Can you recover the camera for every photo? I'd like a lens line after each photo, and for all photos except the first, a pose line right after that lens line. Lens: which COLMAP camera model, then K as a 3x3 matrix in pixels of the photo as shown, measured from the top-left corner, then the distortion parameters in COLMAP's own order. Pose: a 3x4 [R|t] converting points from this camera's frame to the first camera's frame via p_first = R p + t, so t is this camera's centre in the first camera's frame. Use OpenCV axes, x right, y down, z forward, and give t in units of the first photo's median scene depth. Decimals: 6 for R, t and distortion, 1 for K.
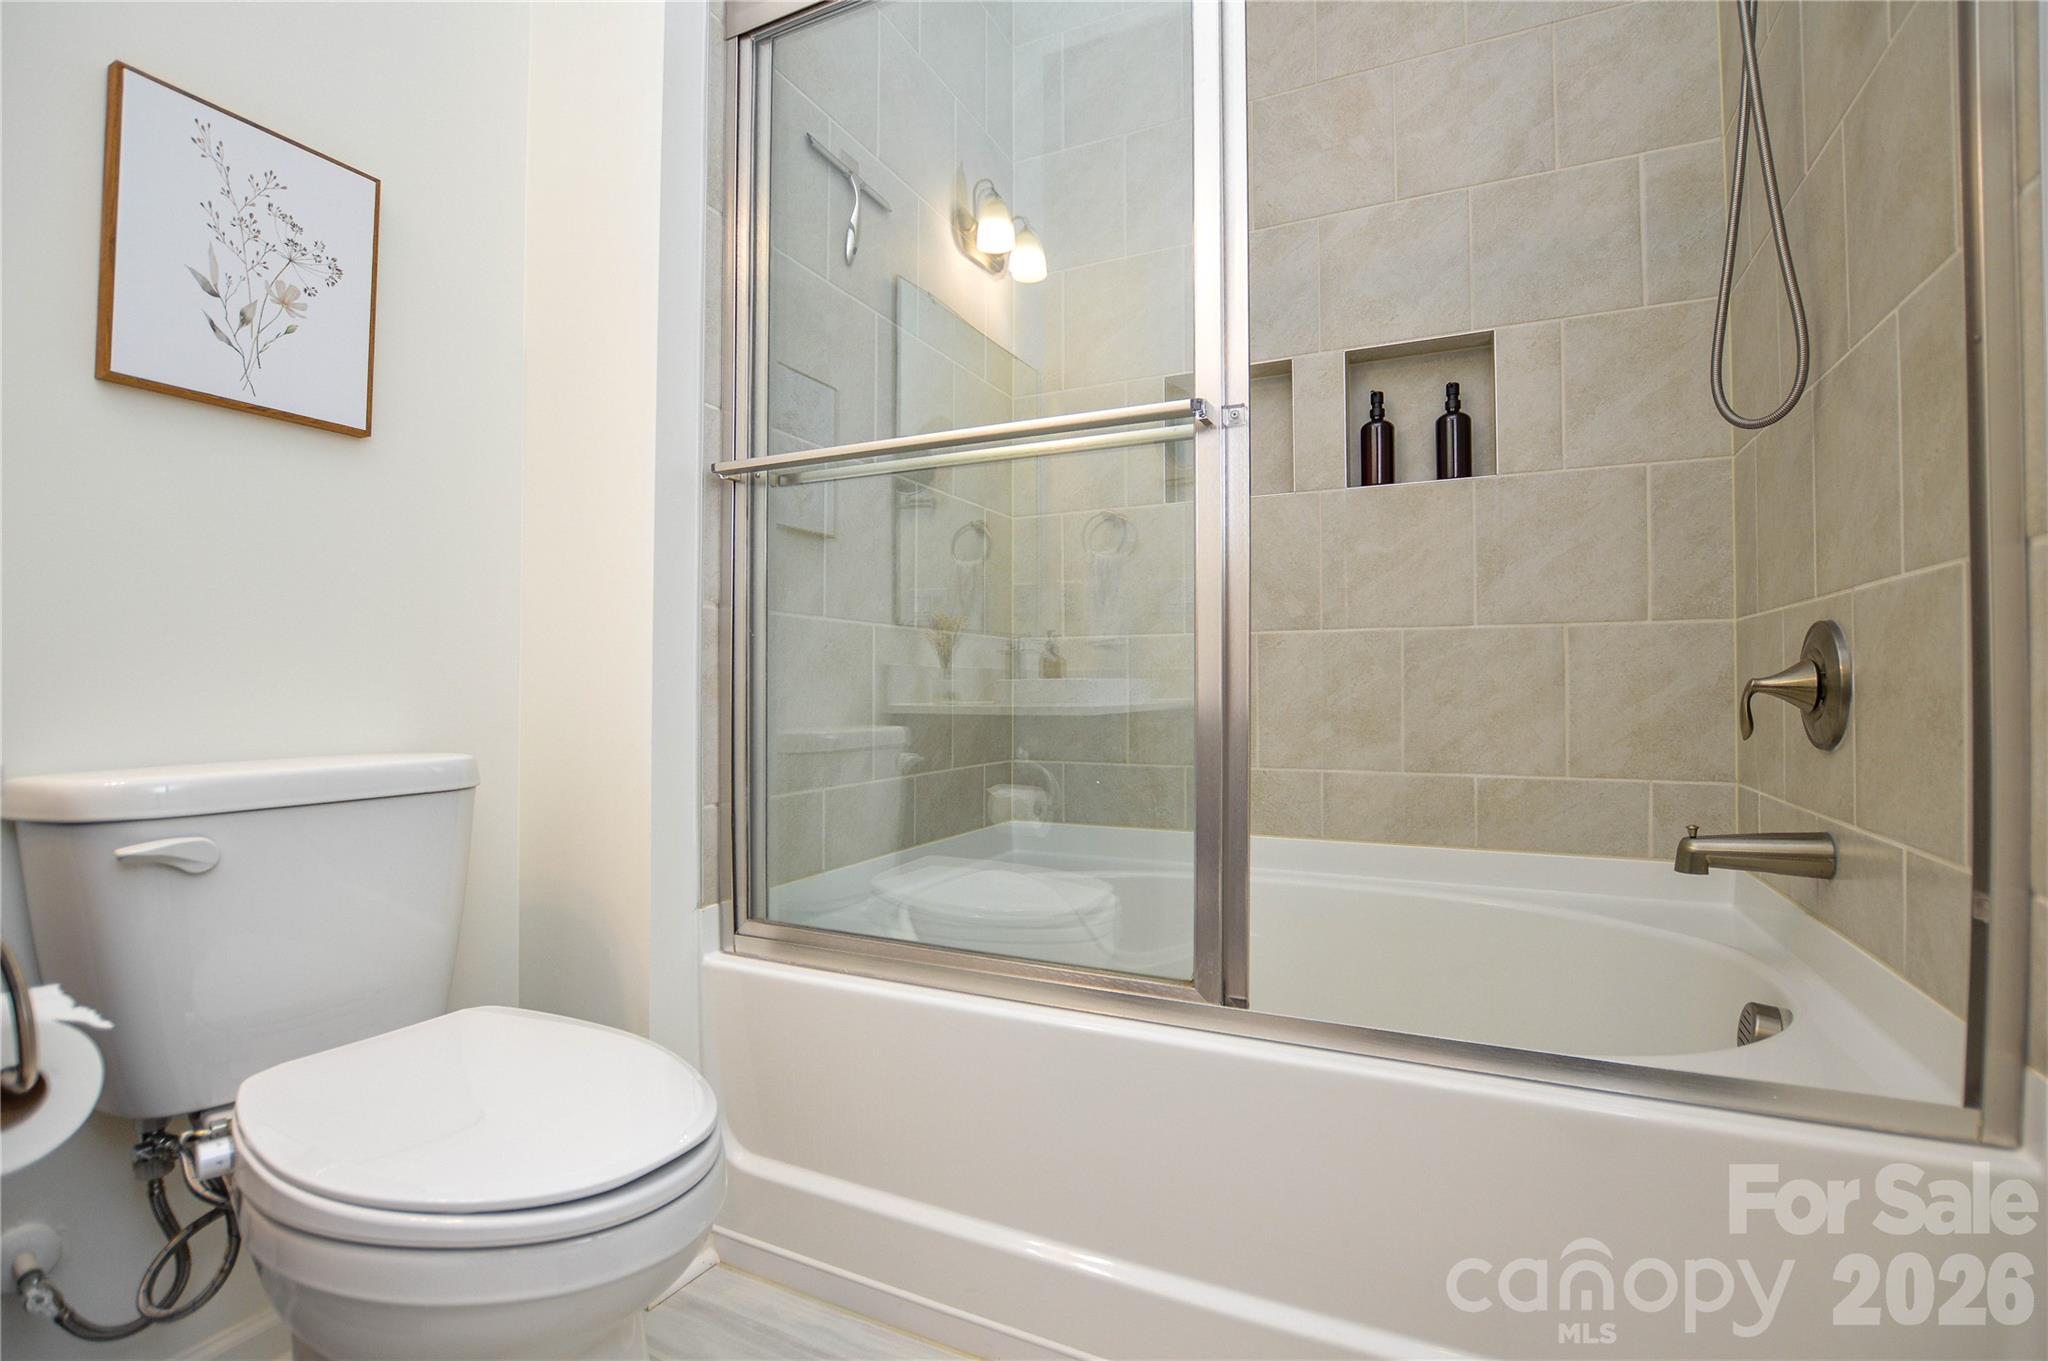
lens RADIAL K [[921.9, 0, 1018.9], [0, 921.9, 673.2], [0, 0, 1]] dist [-0.023006, 0.000861]
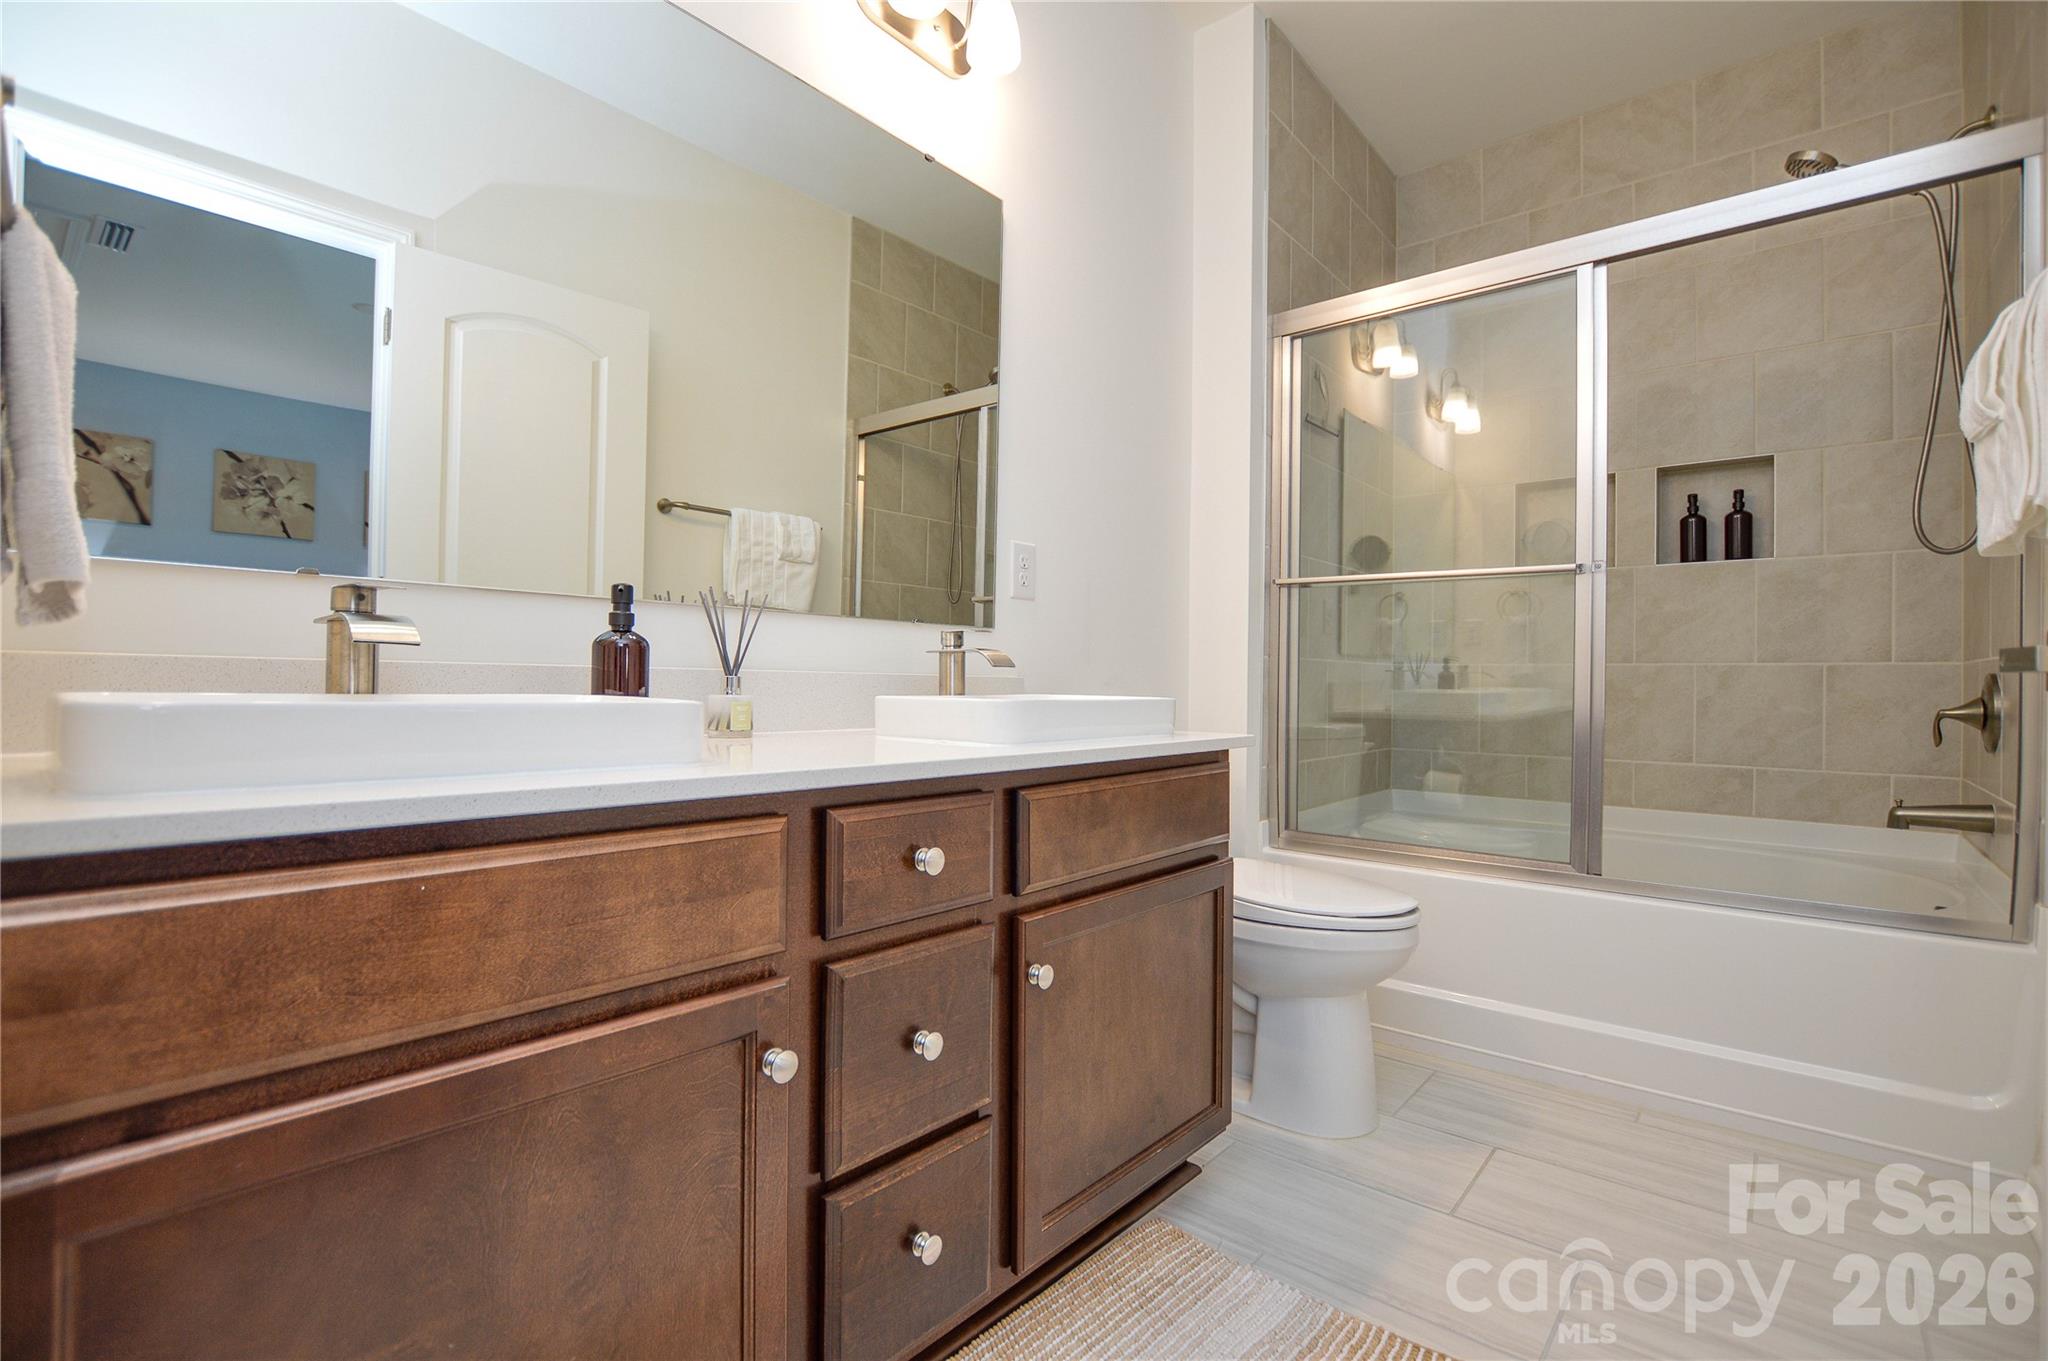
lens RADIAL K [[921.9, 0, 1018.9], [0, 921.9, 673.2], [0, 0, 1]] dist [-0.023006, 0.000861]
pose [[0.971420, 0.008789, -0.237203, -0.376728], [-0.001753, 0.999553, 0.029857, -0.095241], [0.237359, -0.028588, 0.971001, -0.878453]]
